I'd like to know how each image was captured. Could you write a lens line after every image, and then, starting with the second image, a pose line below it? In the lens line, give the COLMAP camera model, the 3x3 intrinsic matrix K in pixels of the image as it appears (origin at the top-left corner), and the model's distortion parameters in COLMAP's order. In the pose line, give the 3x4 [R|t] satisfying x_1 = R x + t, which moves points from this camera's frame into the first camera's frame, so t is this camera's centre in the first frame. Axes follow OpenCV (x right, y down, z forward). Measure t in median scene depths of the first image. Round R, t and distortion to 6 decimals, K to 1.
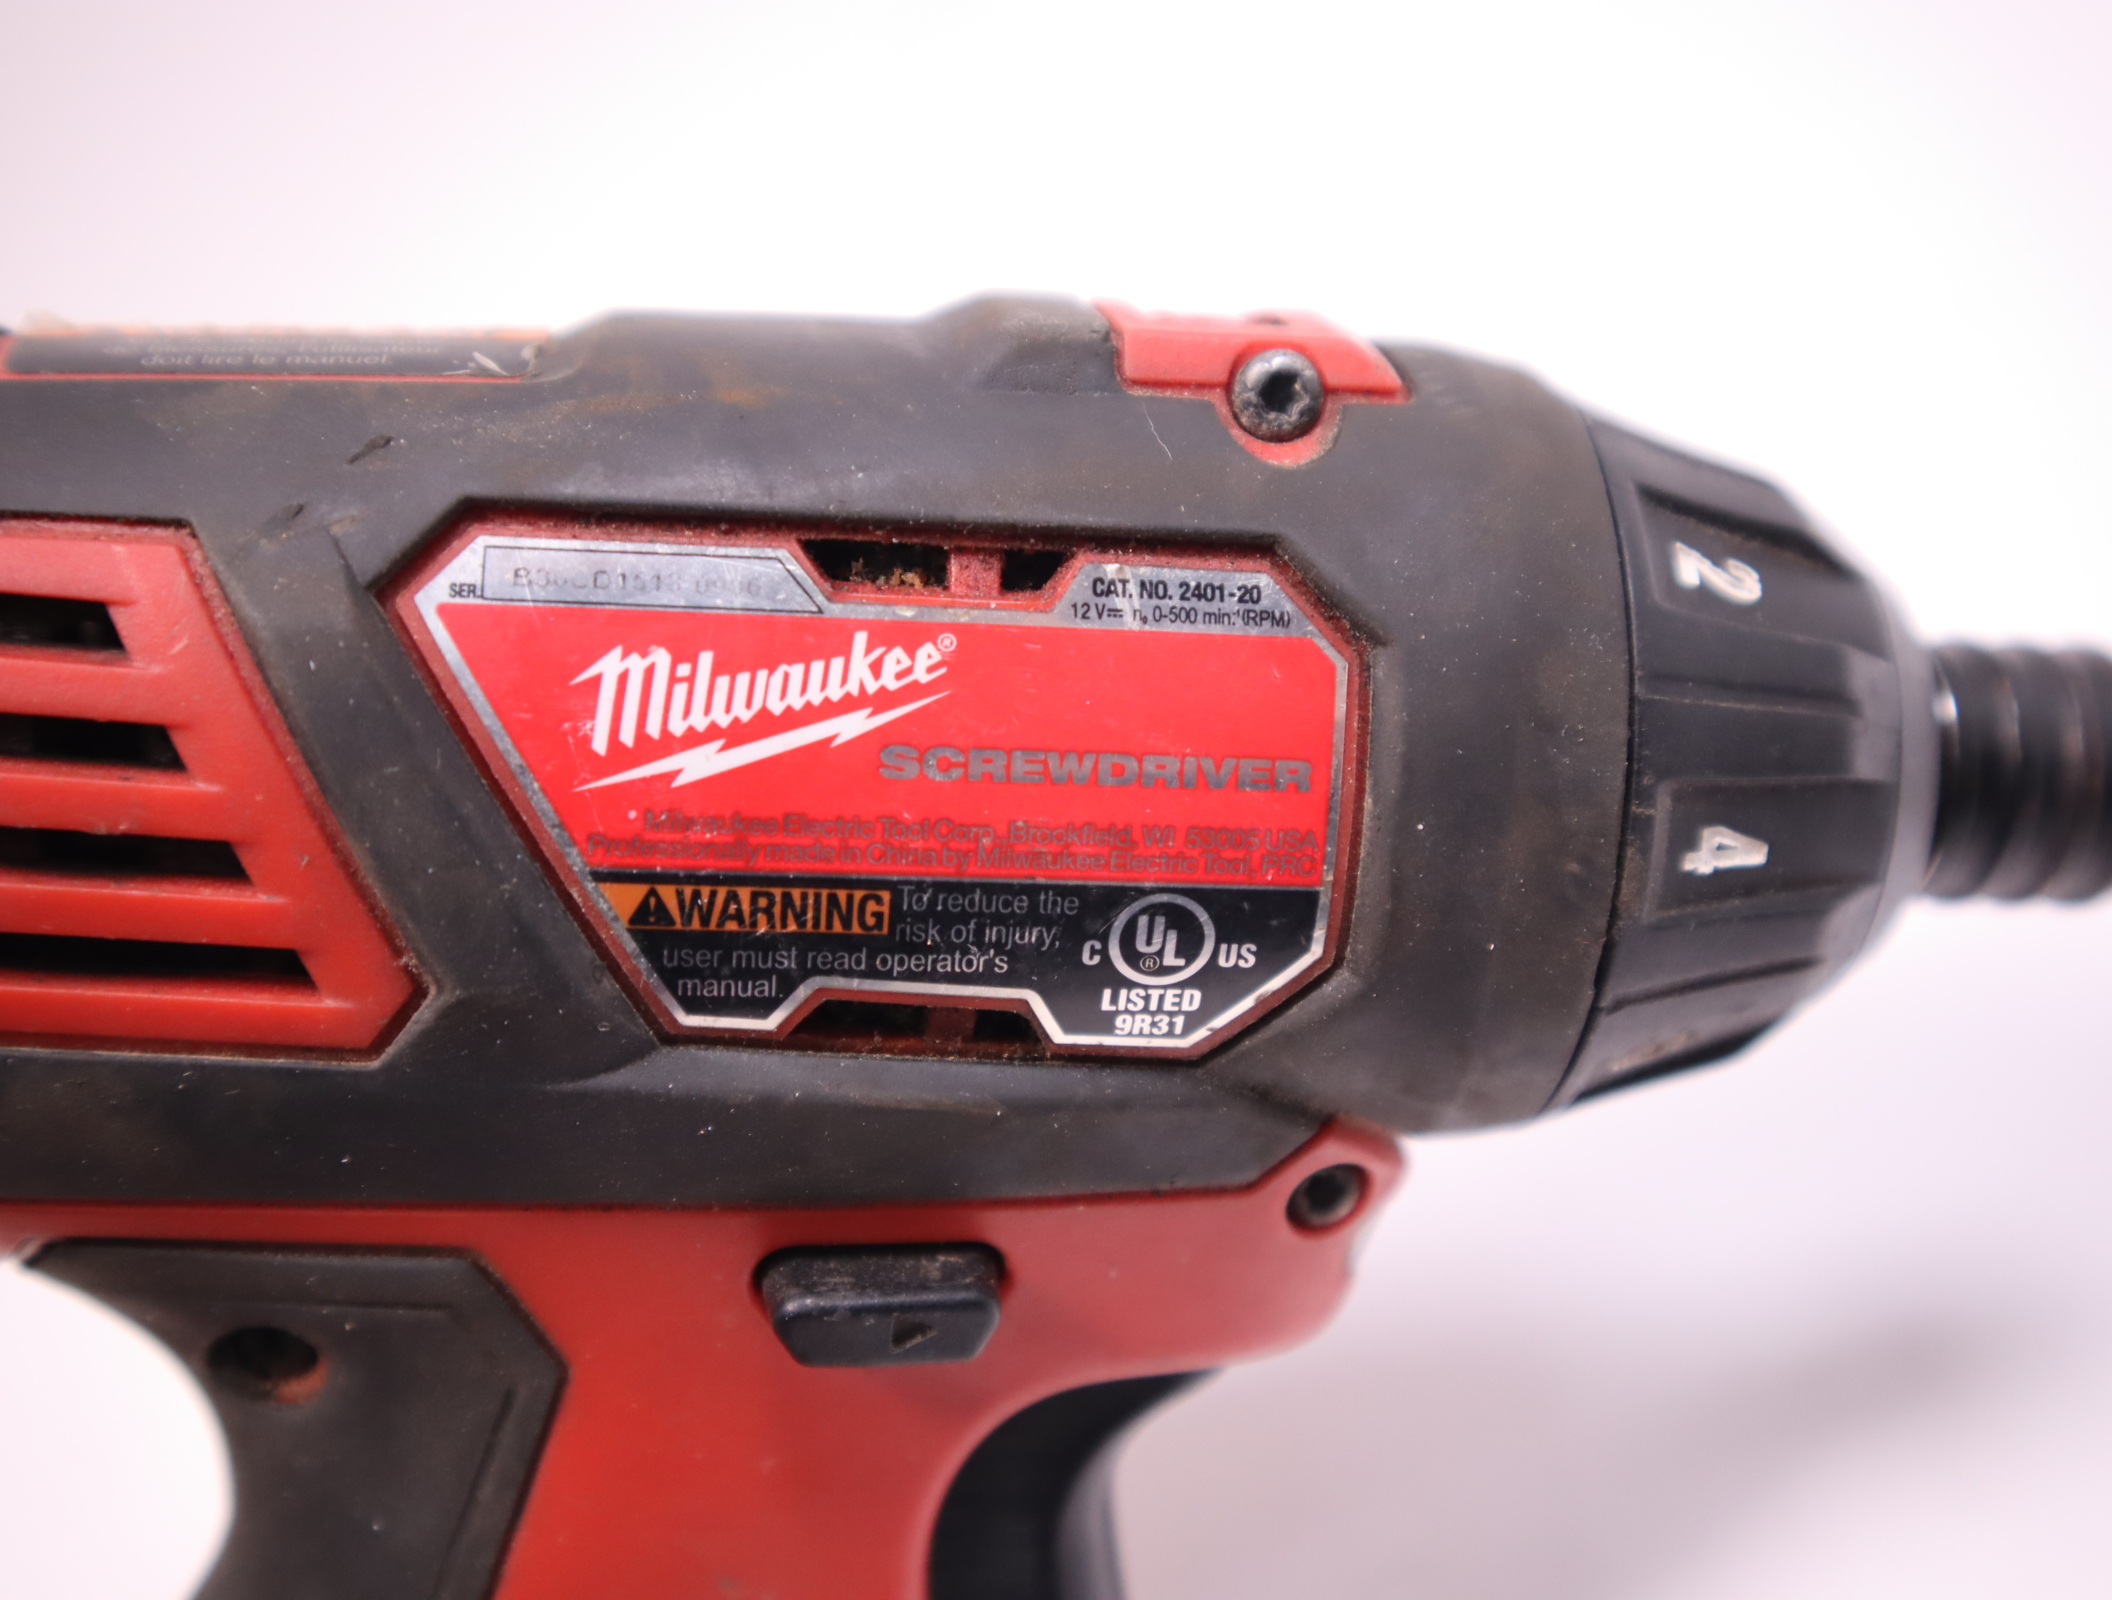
lens RADIAL K [[2541.8, 0, 1056.0], [0, 2541.8, 800.0], [0, 0, 1]] dist [-0.021993, -0.020053]
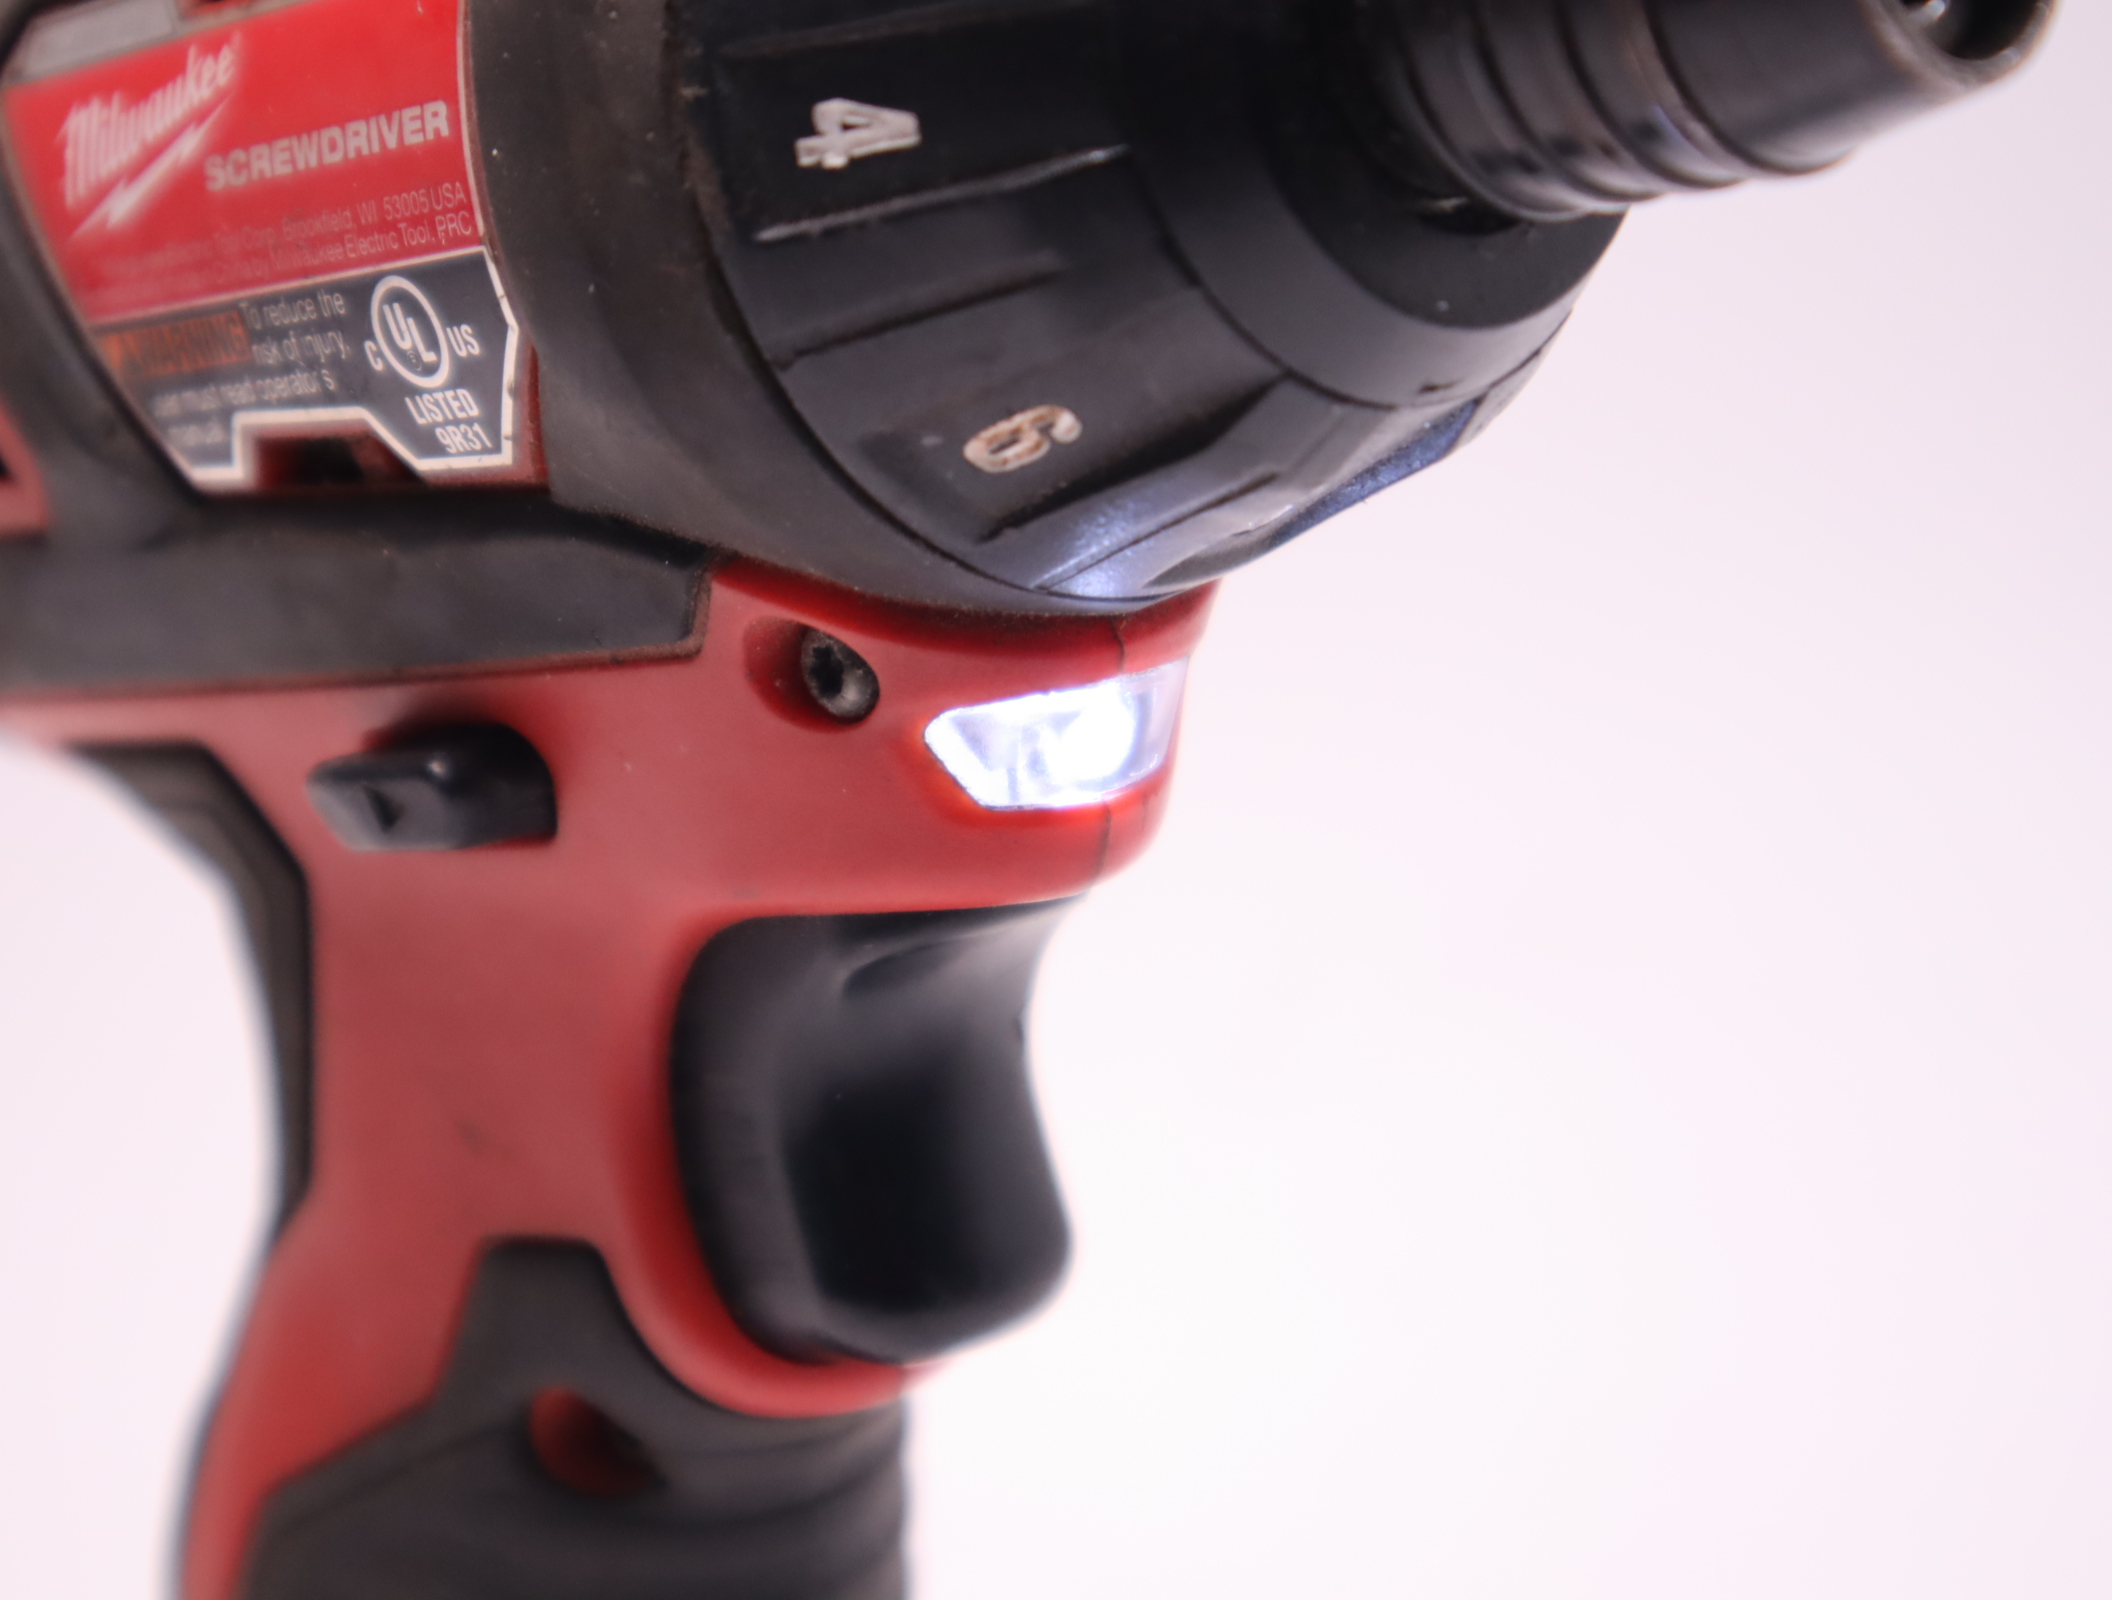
lens RADIAL K [[3882.7, 0, 1056.0], [0, 3882.7, 800.0], [0, 0, 1]] dist [-0.002171, -0.022248]
pose [[0.545319, -0.031299, -0.837644, 1.321161], [0.002635, 0.999362, -0.035625, 0.272588], [0.838225, 0.017220, 0.545053, 0.463362]]
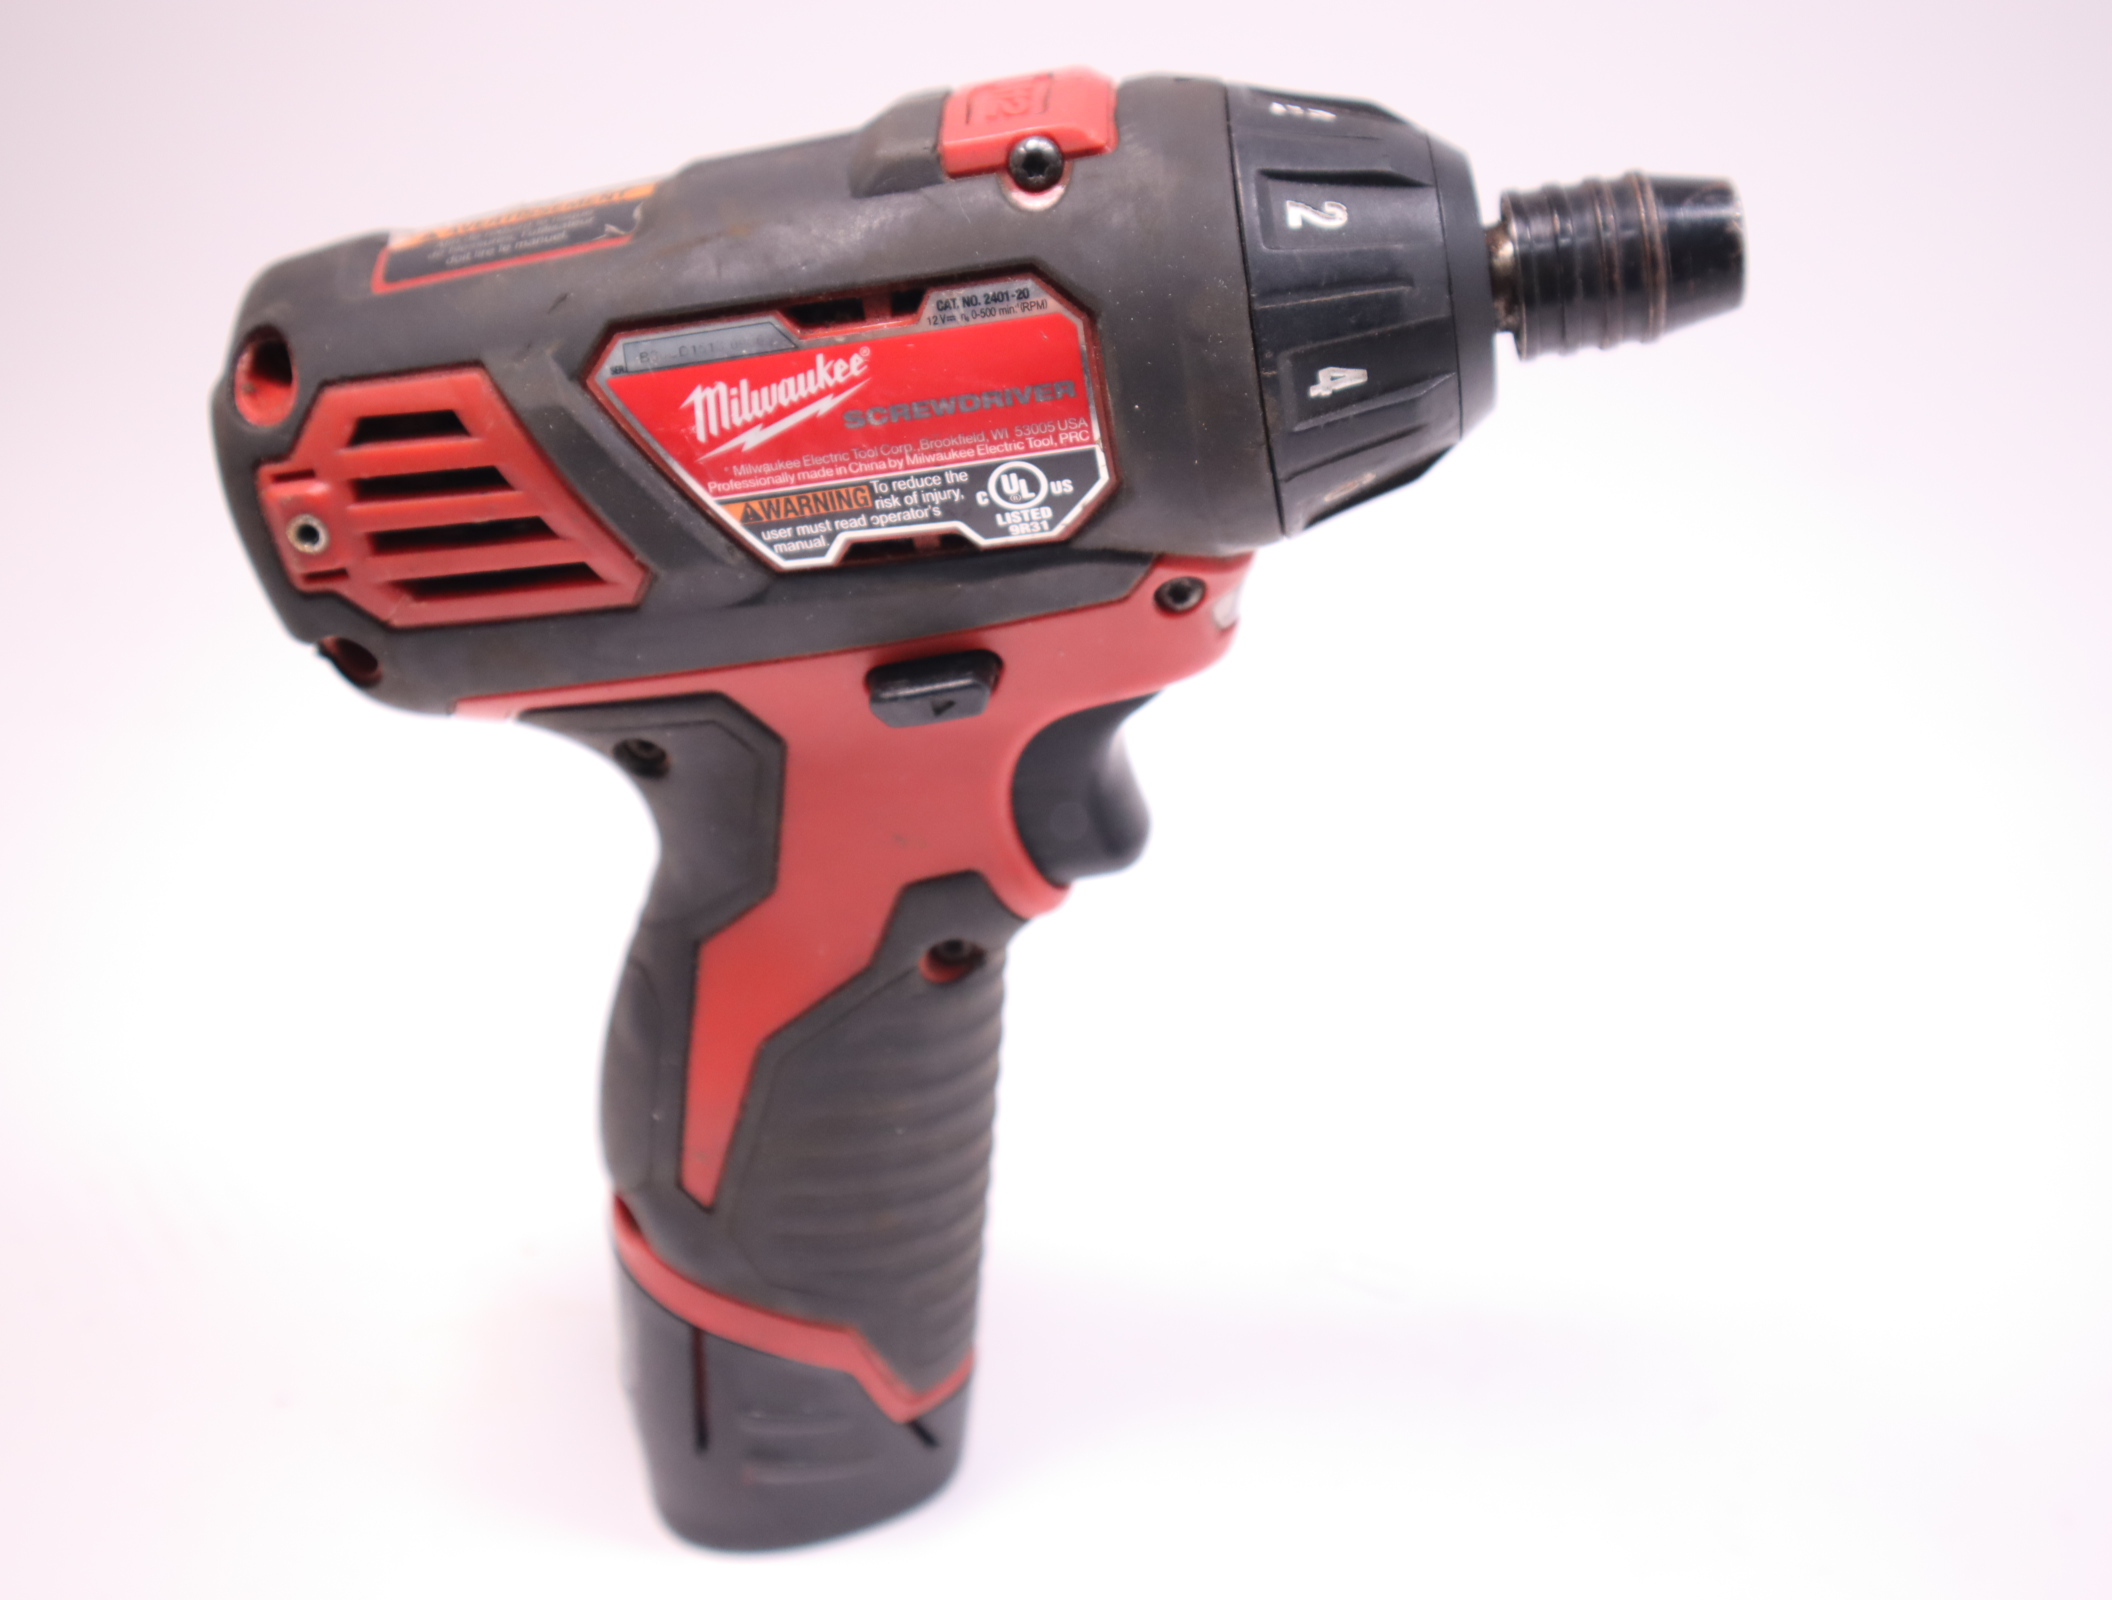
lens RADIAL K [[2541.8, 0, 1056.0], [0, 2541.8, 800.0], [0, 0, 1]] dist [-0.021993, -0.020053]
pose [[0.957000, -0.110666, -0.268149, 0.547324], [0.182018, 0.948839, 0.258020, -0.202846], [0.225877, -0.295733, 0.928182, -0.784404]]
